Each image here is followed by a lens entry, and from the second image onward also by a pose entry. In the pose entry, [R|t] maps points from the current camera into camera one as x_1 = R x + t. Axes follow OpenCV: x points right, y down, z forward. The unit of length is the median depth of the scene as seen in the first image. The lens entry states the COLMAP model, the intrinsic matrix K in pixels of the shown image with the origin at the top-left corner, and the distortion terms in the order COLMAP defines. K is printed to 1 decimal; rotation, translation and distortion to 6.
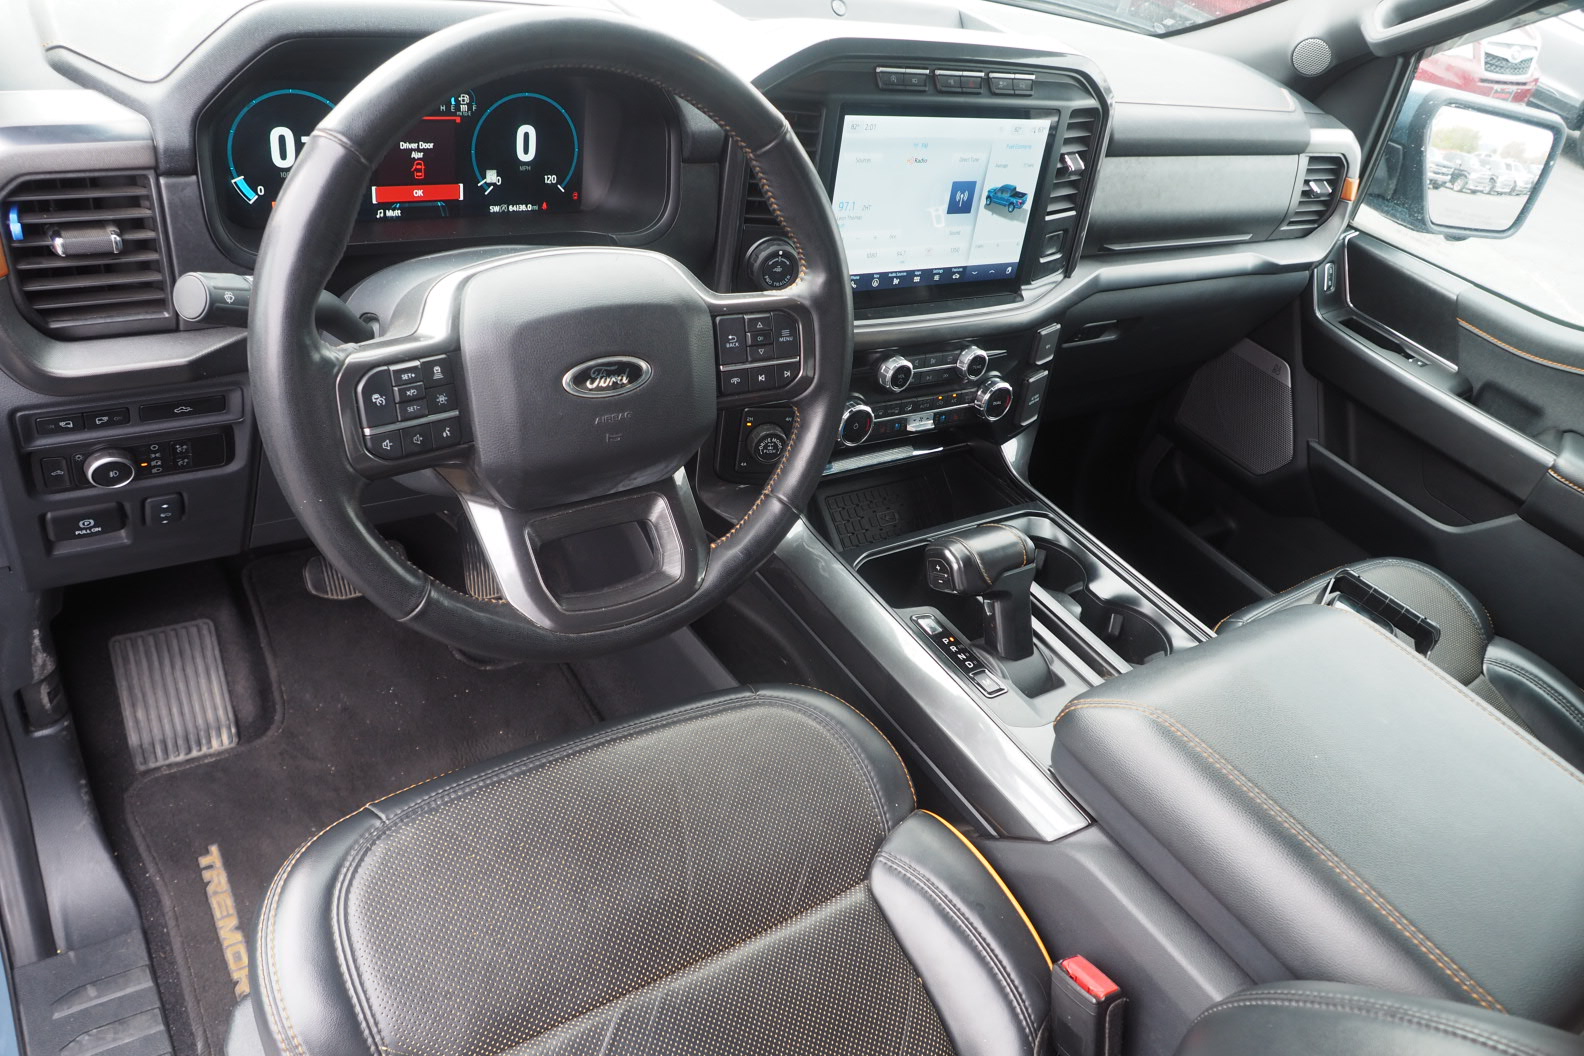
lens RADIAL K [[1120.8, 0, 792.0], [0, 1120.8, 528.0], [0, 0, 1]] dist [-0.032284, 0.003936]
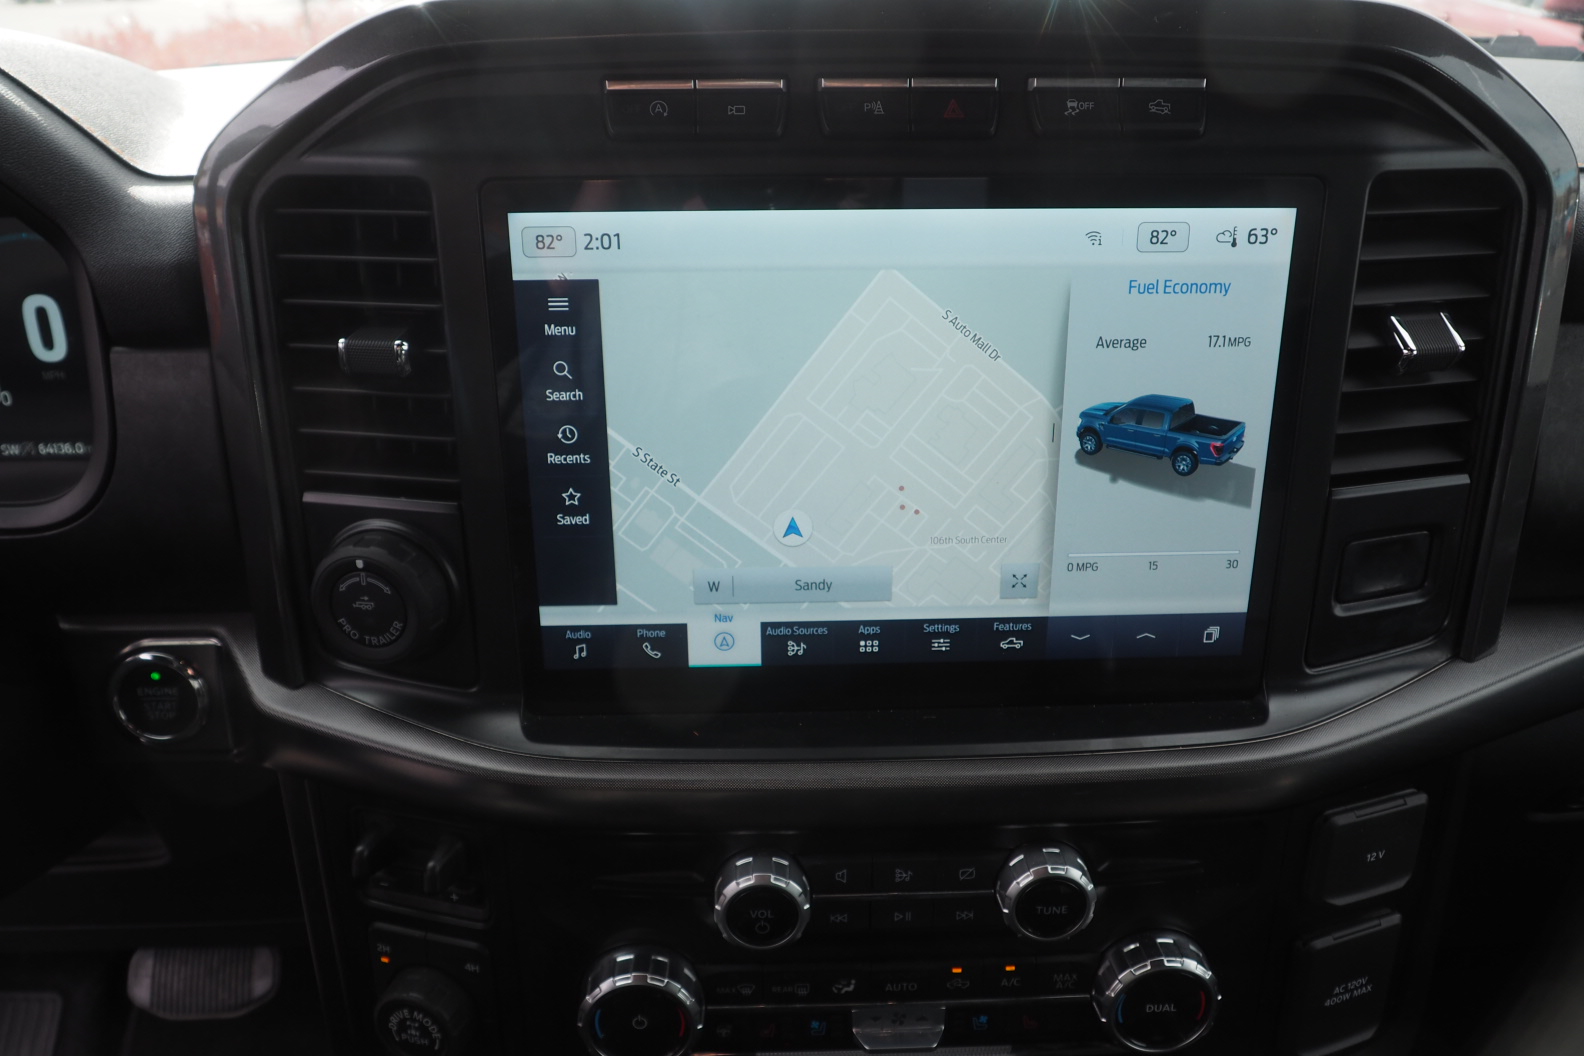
lens RADIAL K [[1129.3, 0, 789.1], [0, 1129.3, 516.3], [0, 0, 1]] dist [-0.039466, -0.002989]
pose [[0.836812, 0.039931, -0.546033, 0.287076], [-0.162844, 0.970352, -0.178602, -0.190680], [0.522712, 0.238375, 0.818504, 0.662458]]
